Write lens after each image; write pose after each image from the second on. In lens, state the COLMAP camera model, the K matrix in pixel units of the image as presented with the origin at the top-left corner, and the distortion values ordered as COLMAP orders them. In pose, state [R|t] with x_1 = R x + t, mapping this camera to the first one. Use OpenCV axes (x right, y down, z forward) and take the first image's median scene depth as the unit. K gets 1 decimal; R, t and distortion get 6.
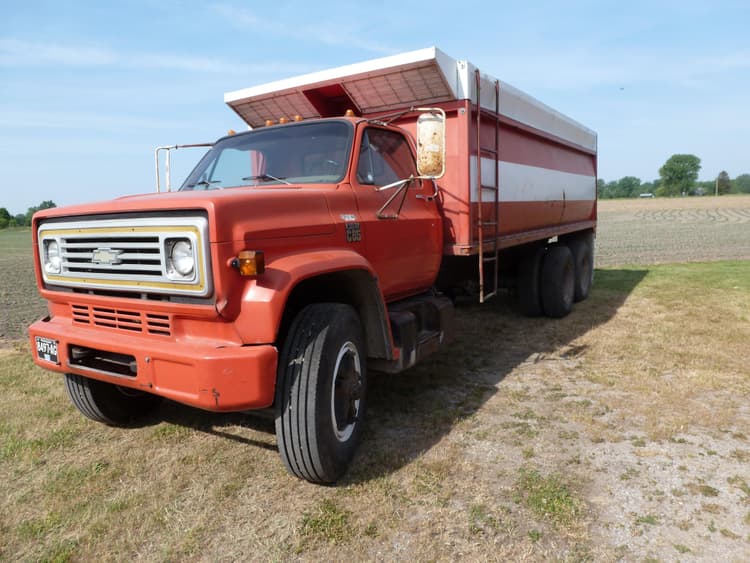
lens RADIAL K [[539.1, 0, 375.0], [0, 539.1, 281.5], [0, 0, 1]] dist [0.003329, 0.001050]
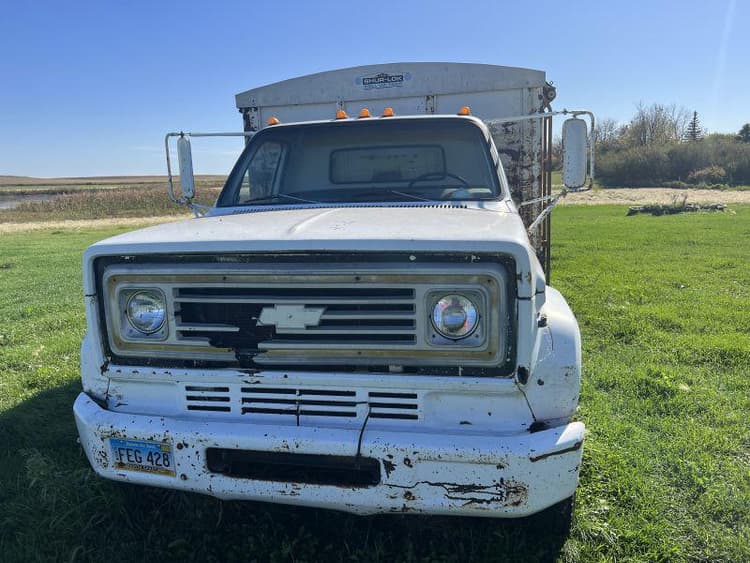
lens RADIAL K [[539.1, 0, 375.0], [0, 539.1, 281.5], [0, 0, 1]] dist [0.003329, 0.001050]
pose [[0.920282, -0.065407, 0.385750, -0.659220], [0.050030, 0.997506, 0.049779, -0.119804], [-0.388044, -0.026511, 0.921260, 0.324871]]
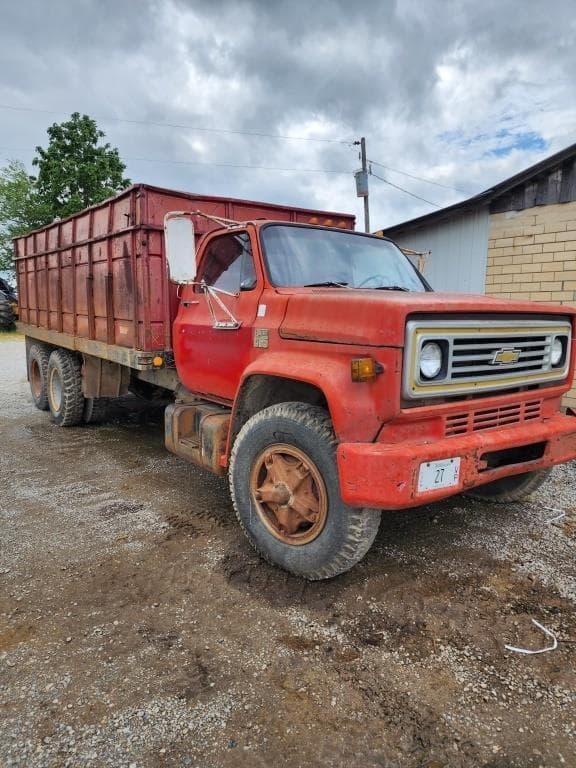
lens RADIAL K [[508.1, 0, 288.0], [0, 508.1, 384.0], [0, 0, 1]] dist [0.037229, -0.001204]
pose [[0.325585, -0.089702, 0.941248, -1.545580], [0.082181, 0.994407, 0.066341, -0.091907], [-0.941935, 0.055753, 0.331136, 1.071041]]
